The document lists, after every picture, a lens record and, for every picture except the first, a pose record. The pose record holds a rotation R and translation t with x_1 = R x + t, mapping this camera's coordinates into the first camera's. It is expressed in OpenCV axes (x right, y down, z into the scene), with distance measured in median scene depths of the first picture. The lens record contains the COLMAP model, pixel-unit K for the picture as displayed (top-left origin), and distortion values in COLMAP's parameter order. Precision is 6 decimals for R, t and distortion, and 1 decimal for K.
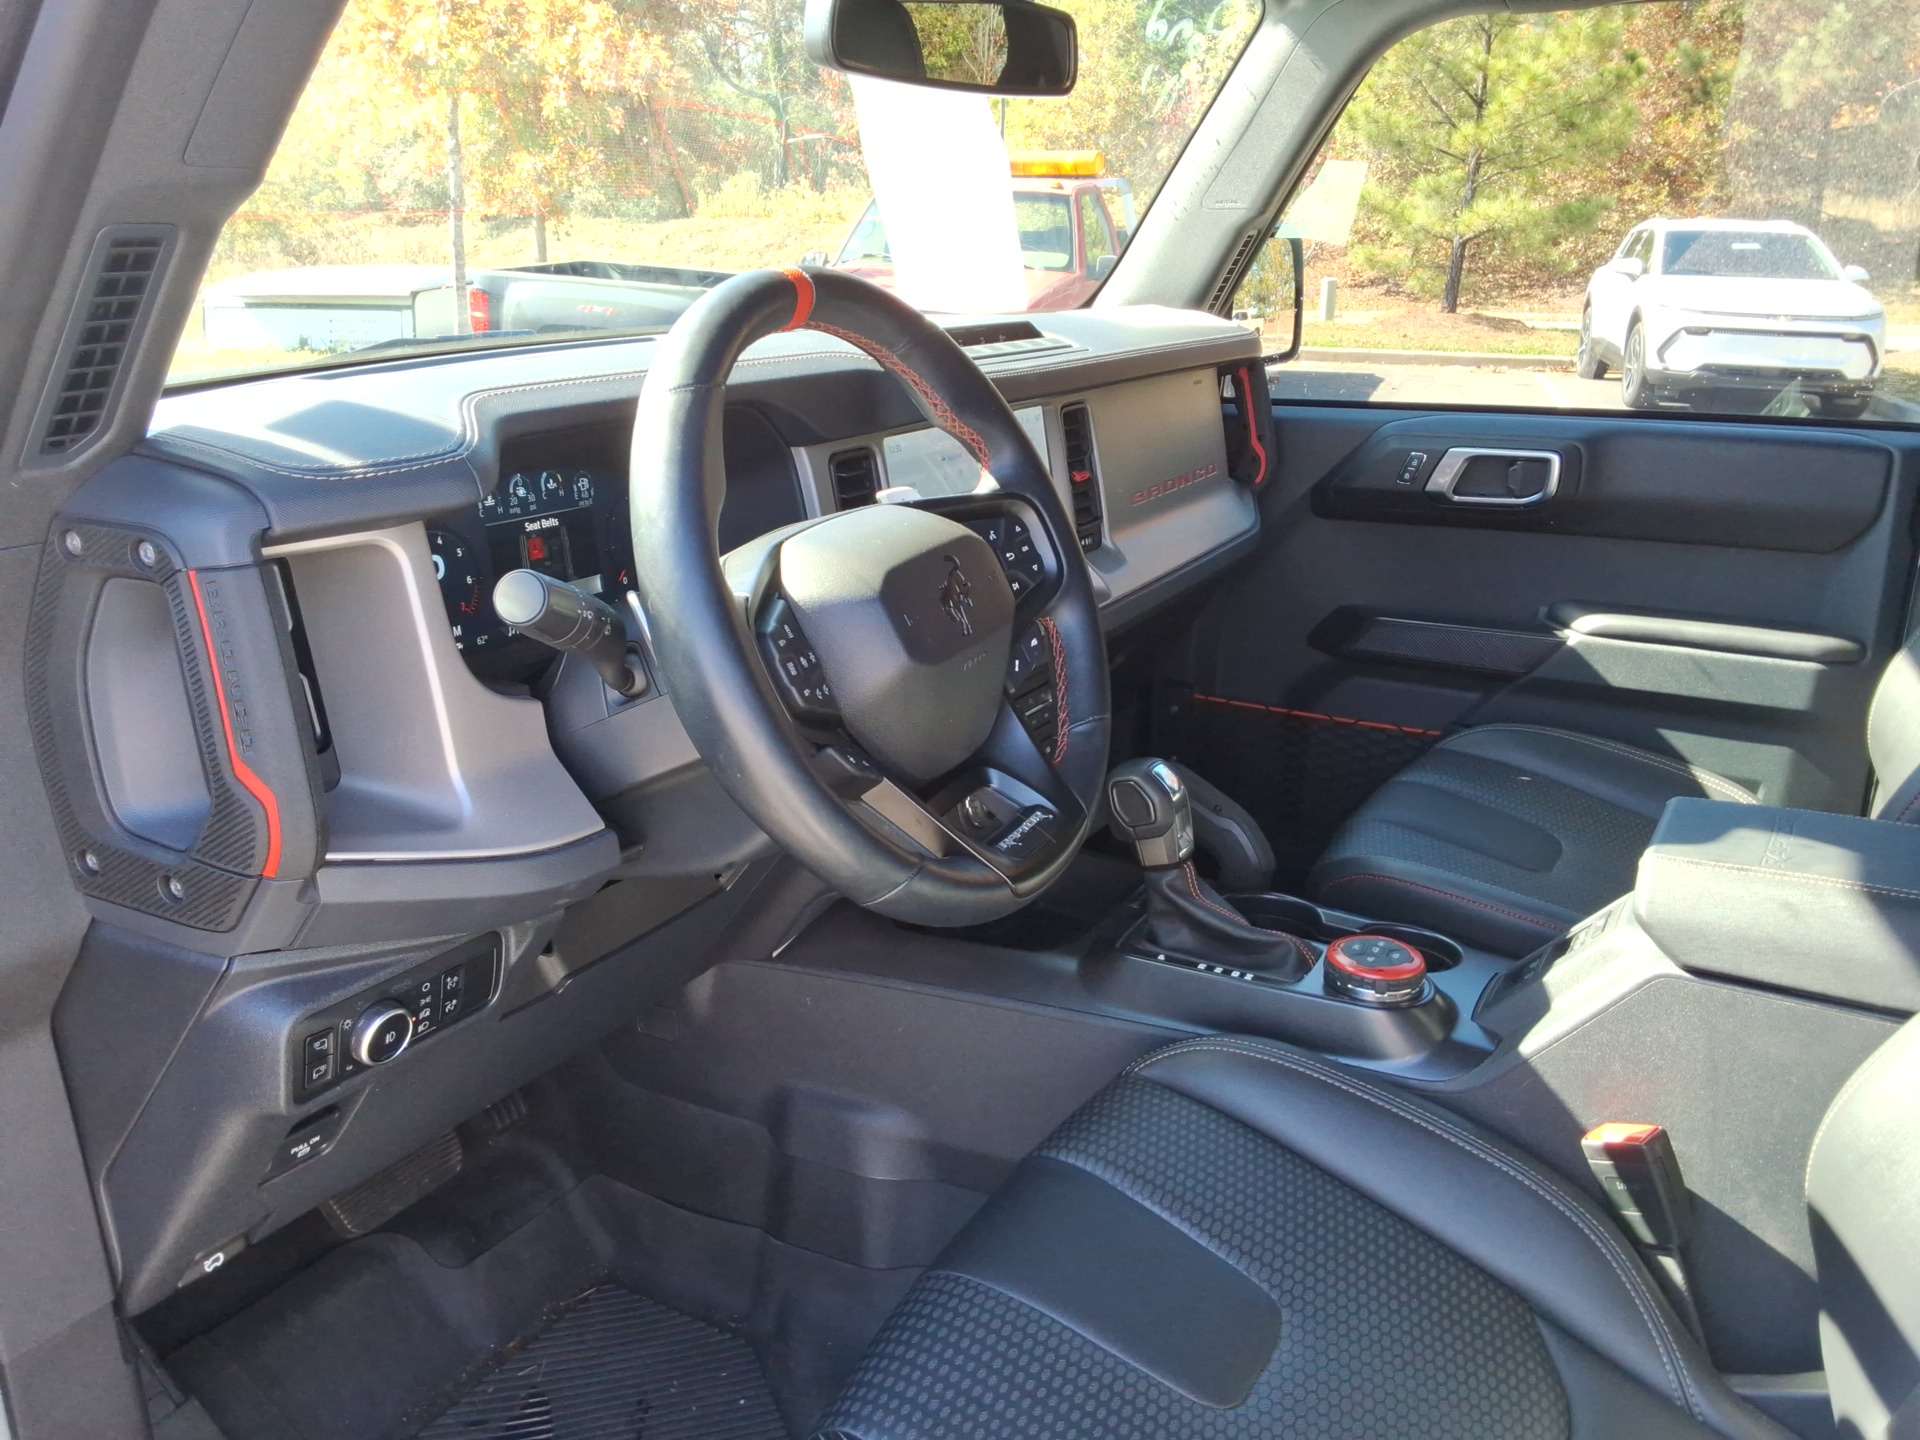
lens RADIAL K [[1551.2, 0, 960.0], [0, 1551.2, 720.0], [0, 0, 1]] dist [0.004842, -0.051916]
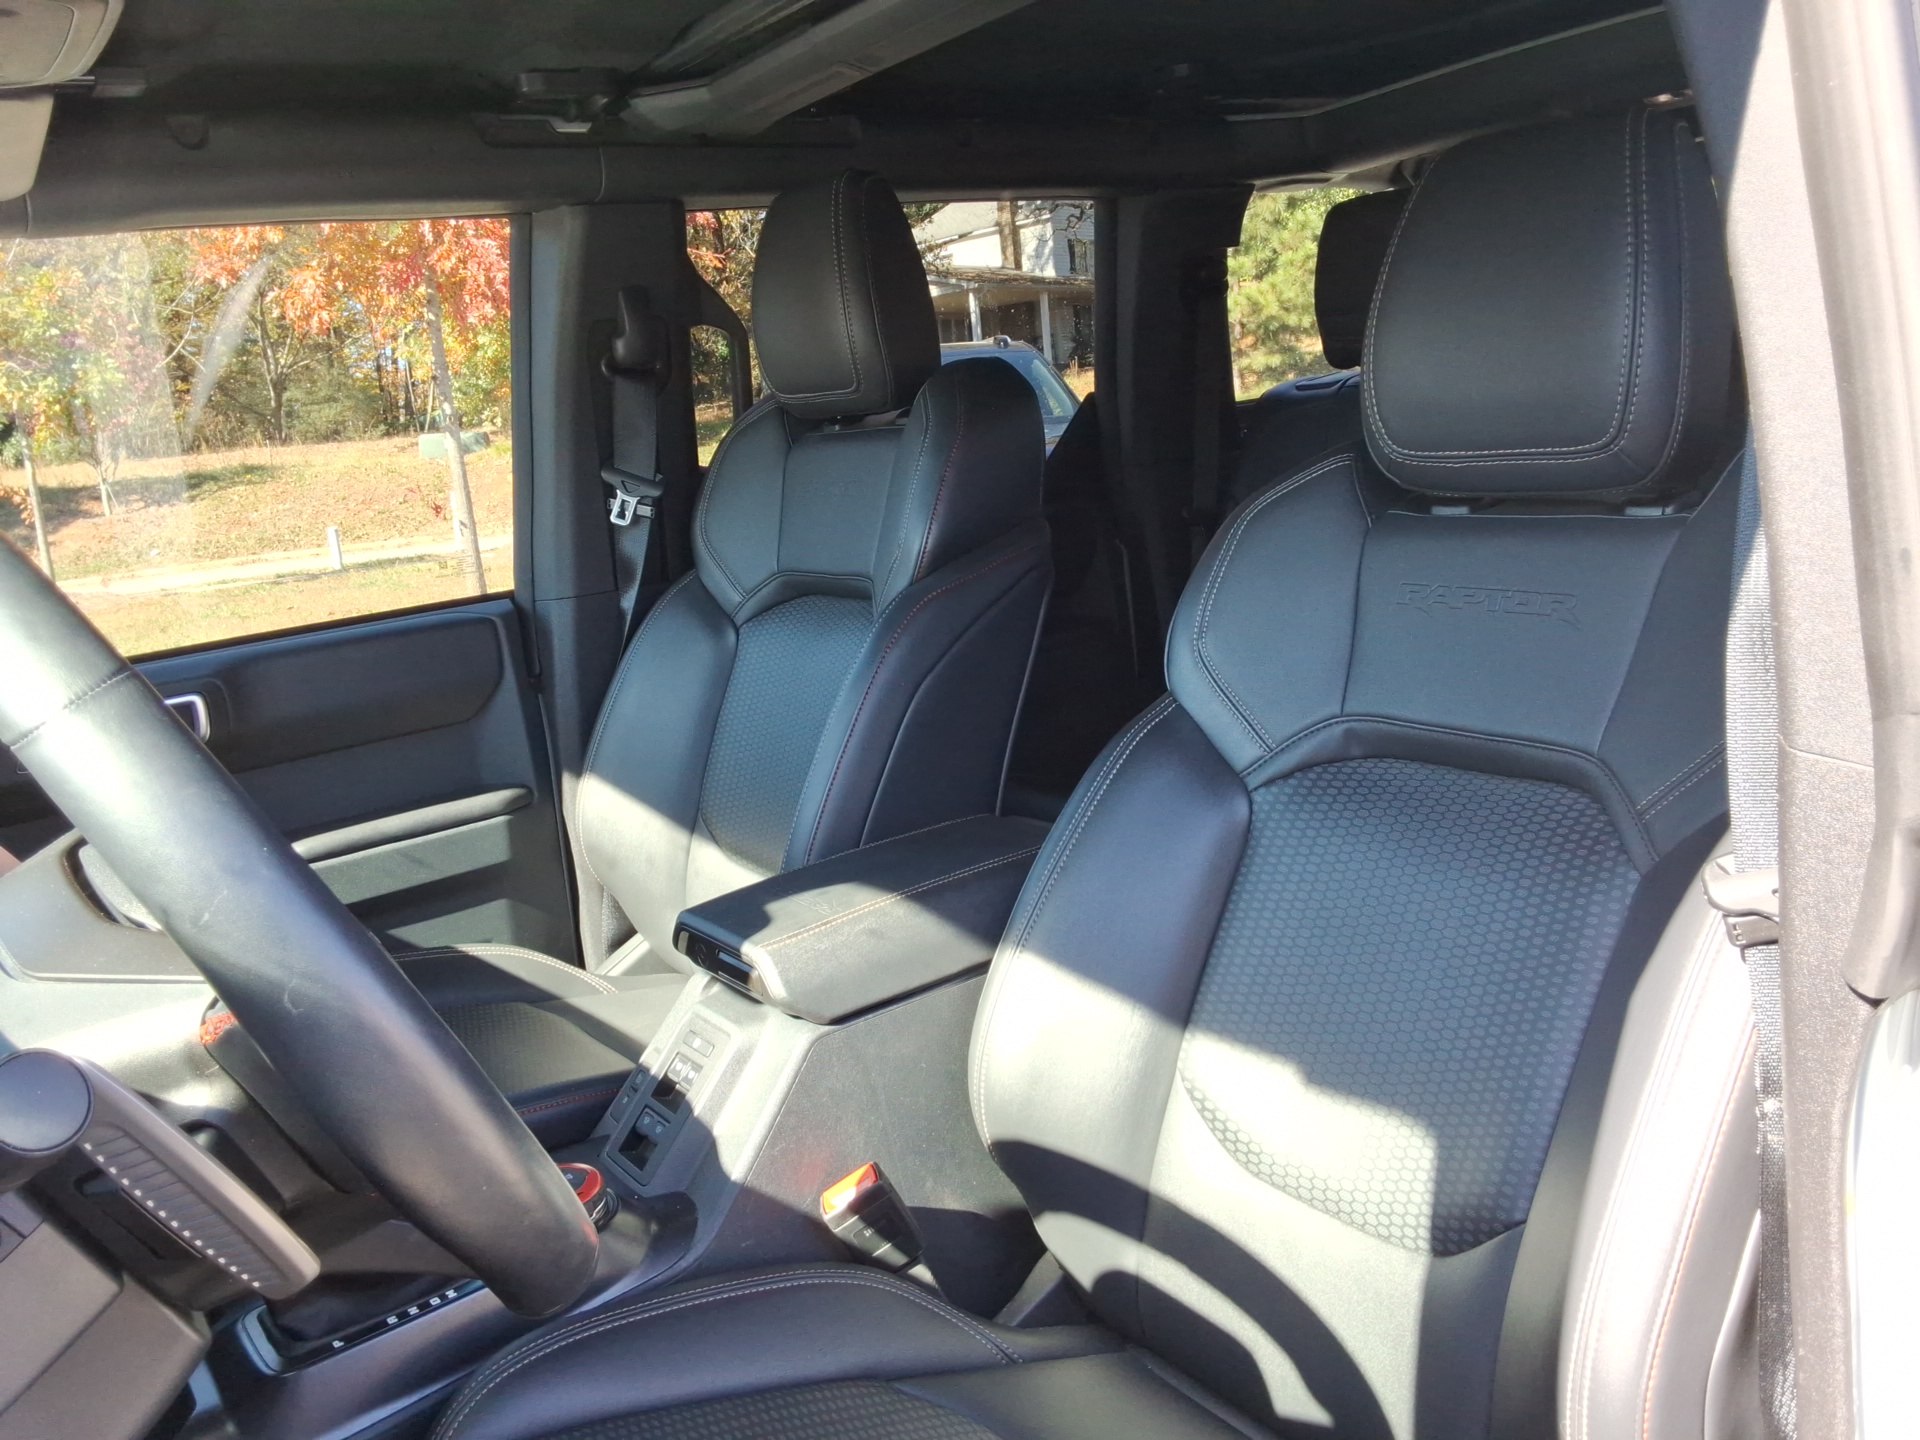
lens RADIAL K [[1551.2, 0, 960.0], [0, 1551.2, 720.0], [0, 0, 1]] dist [0.004842, -0.051916]
pose [[0.371704, -0.225237, 0.900613, -0.449018], [0.379747, 0.922135, 0.073889, -0.086846], [-0.847129, 0.314541, 0.428294, 0.365666]]
